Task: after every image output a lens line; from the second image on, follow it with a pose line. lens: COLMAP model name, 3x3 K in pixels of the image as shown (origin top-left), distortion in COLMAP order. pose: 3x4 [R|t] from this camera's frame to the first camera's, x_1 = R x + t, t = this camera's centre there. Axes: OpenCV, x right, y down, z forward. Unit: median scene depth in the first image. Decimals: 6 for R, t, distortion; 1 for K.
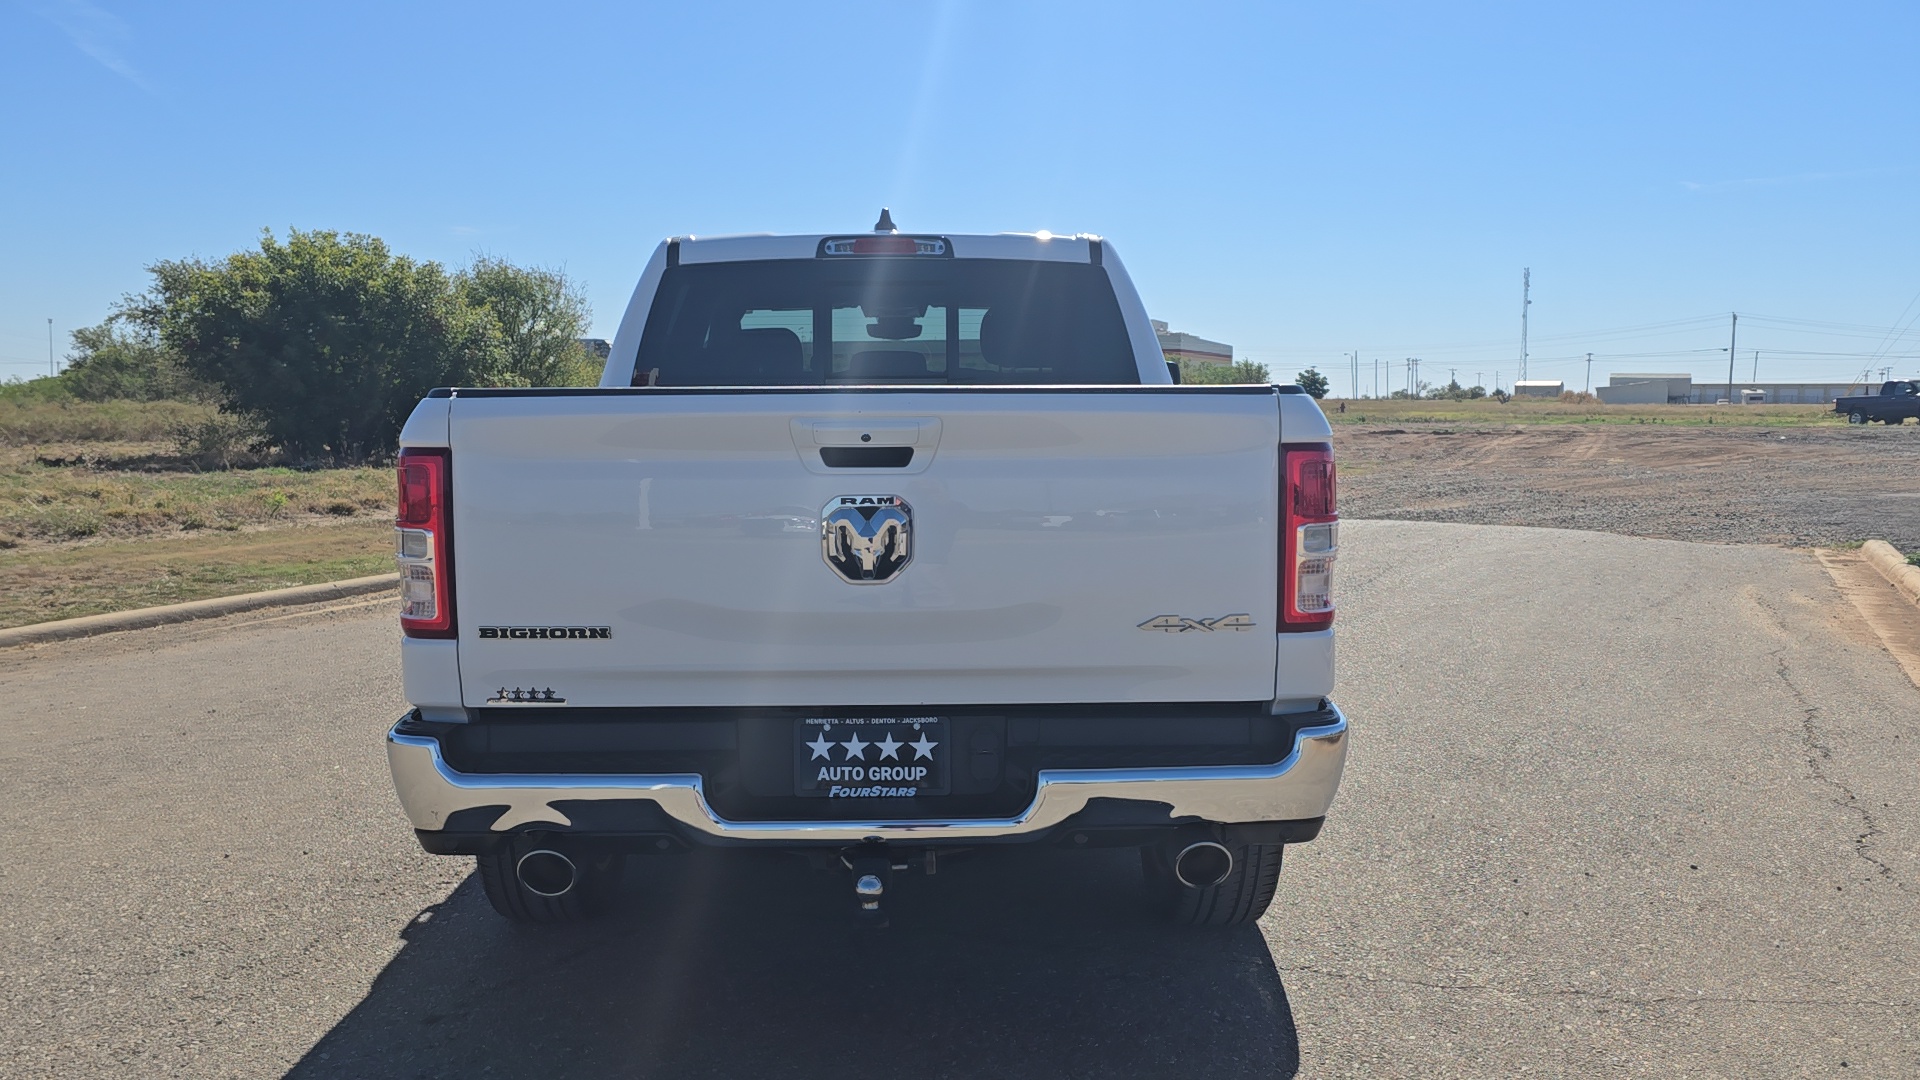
lens RADIAL K [[1564.3, 0, 960.0], [0, 1564.3, 540.0], [0, 0, 1]] dist [0.000216, 0.001631]
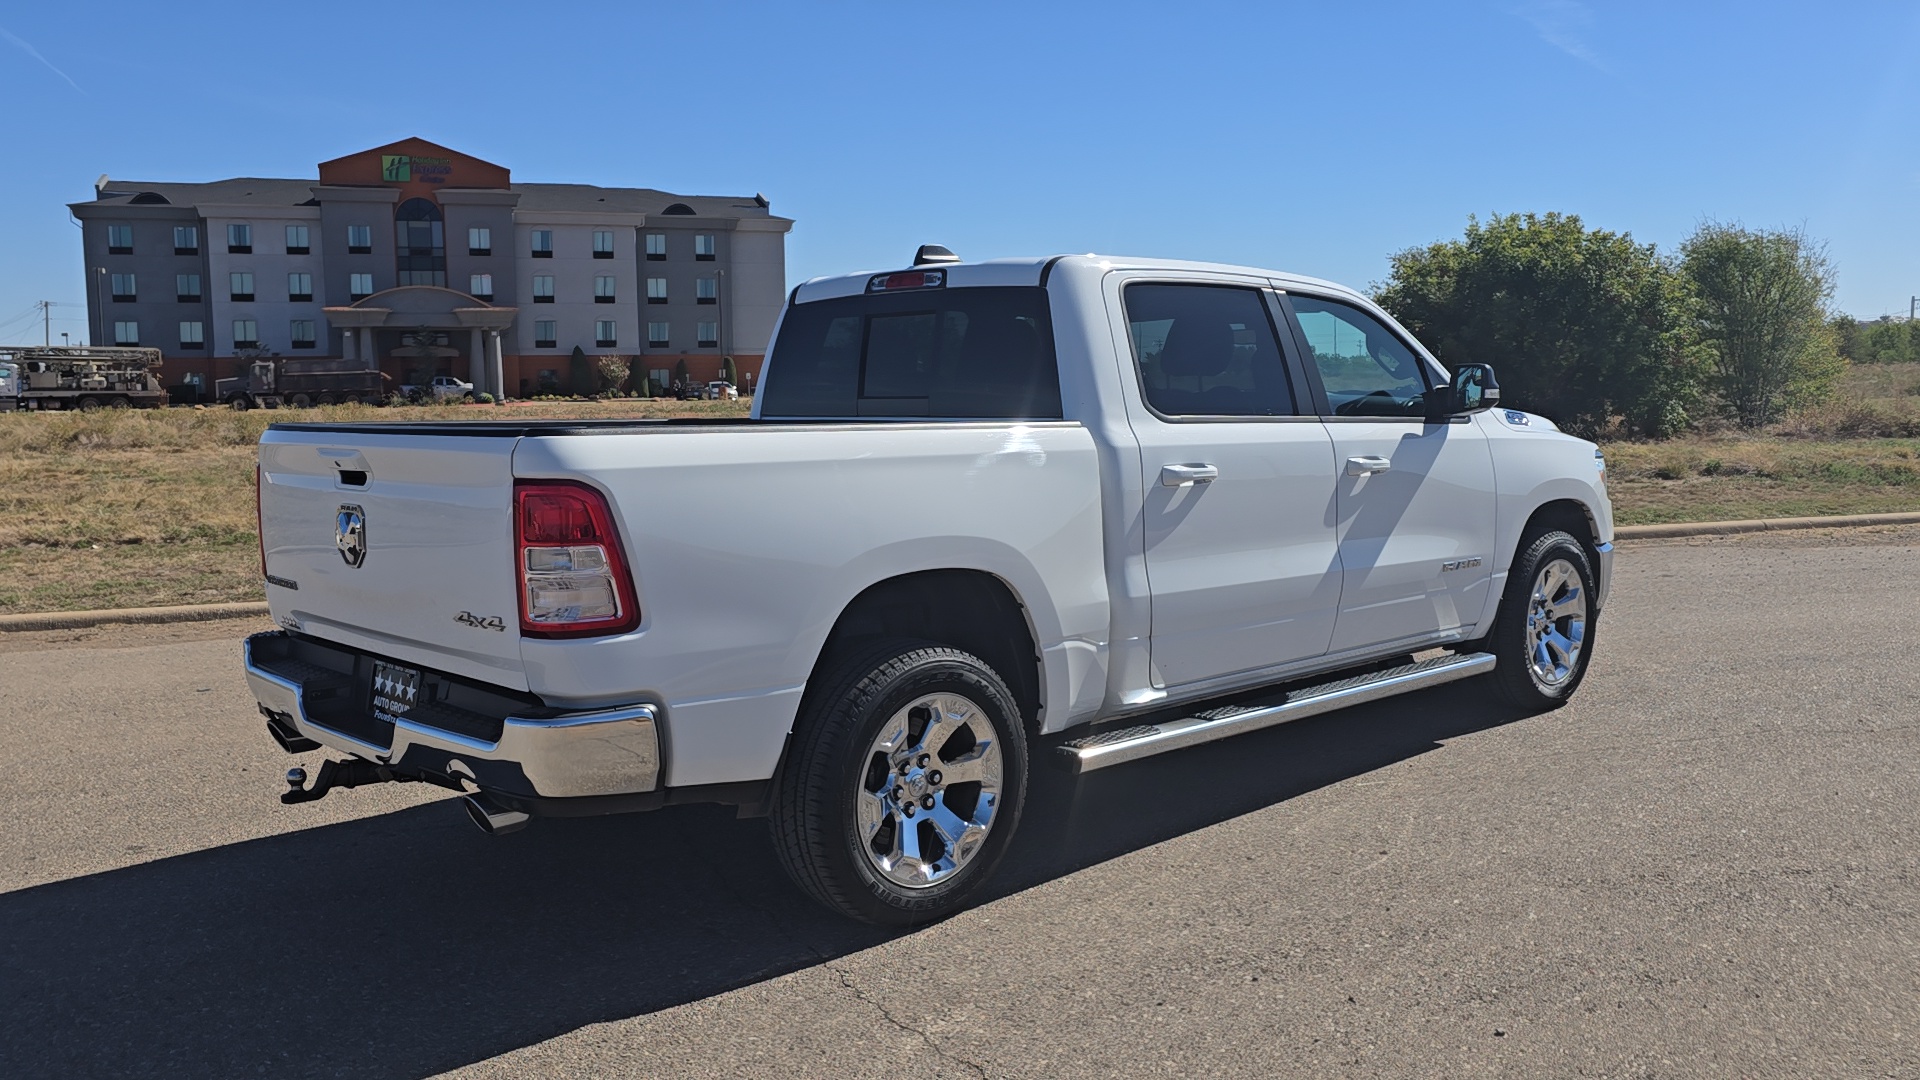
lens RADIAL K [[1591.4, 0, 972.0], [0, 1591.4, 544.8], [0, 0, 1]] dist [-0.016729, -0.003902]
pose [[0.663238, 0.067614, -0.745348, 0.818987], [-0.052323, 0.997663, 0.043943, -0.050470], [0.746577, 0.009854, 0.665226, 0.274195]]
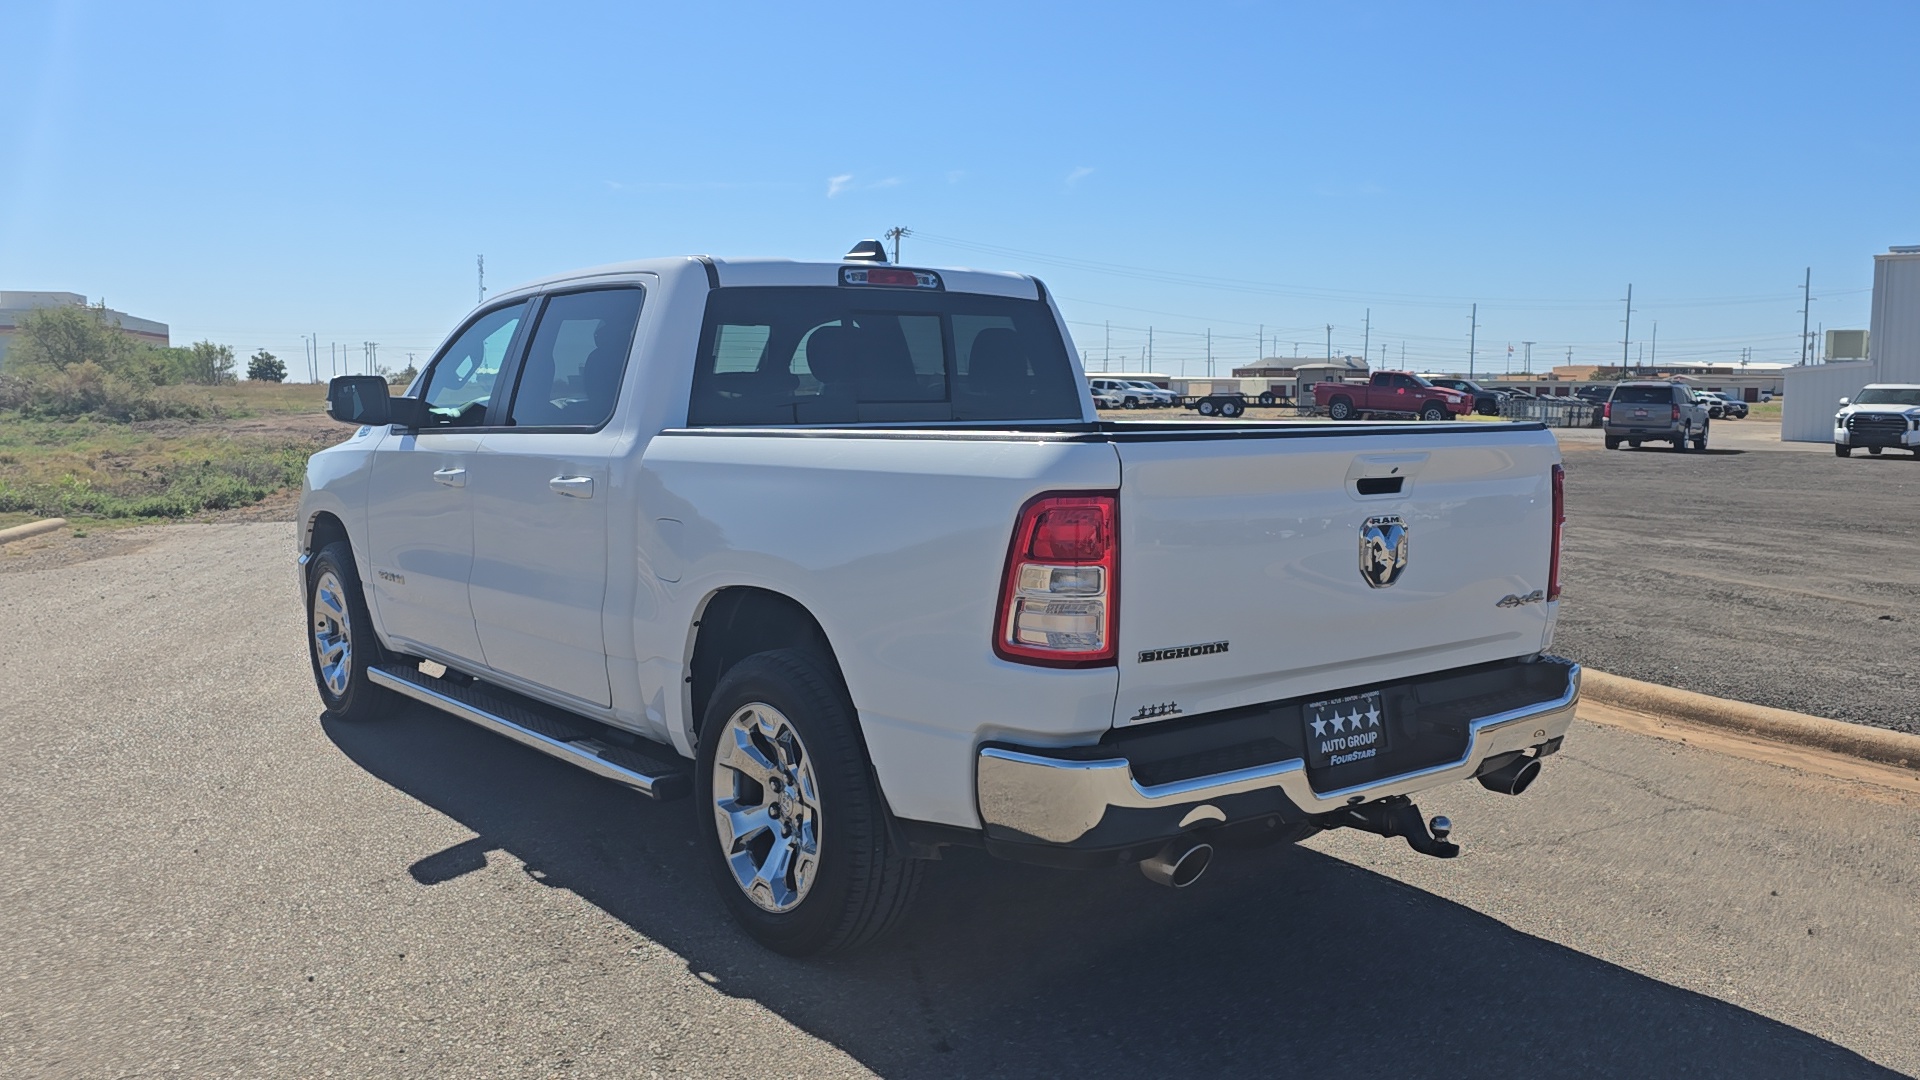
lens RADIAL K [[1564.3, 0, 960.0], [0, 1564.3, 540.0], [0, 0, 1]] dist [0.000216, 0.001631]
pose [[0.804789, -0.052079, 0.591272, -0.629748], [0.046769, 0.998610, 0.024299, -0.032921], [-0.591716, 0.008098, 0.806106, 0.116340]]
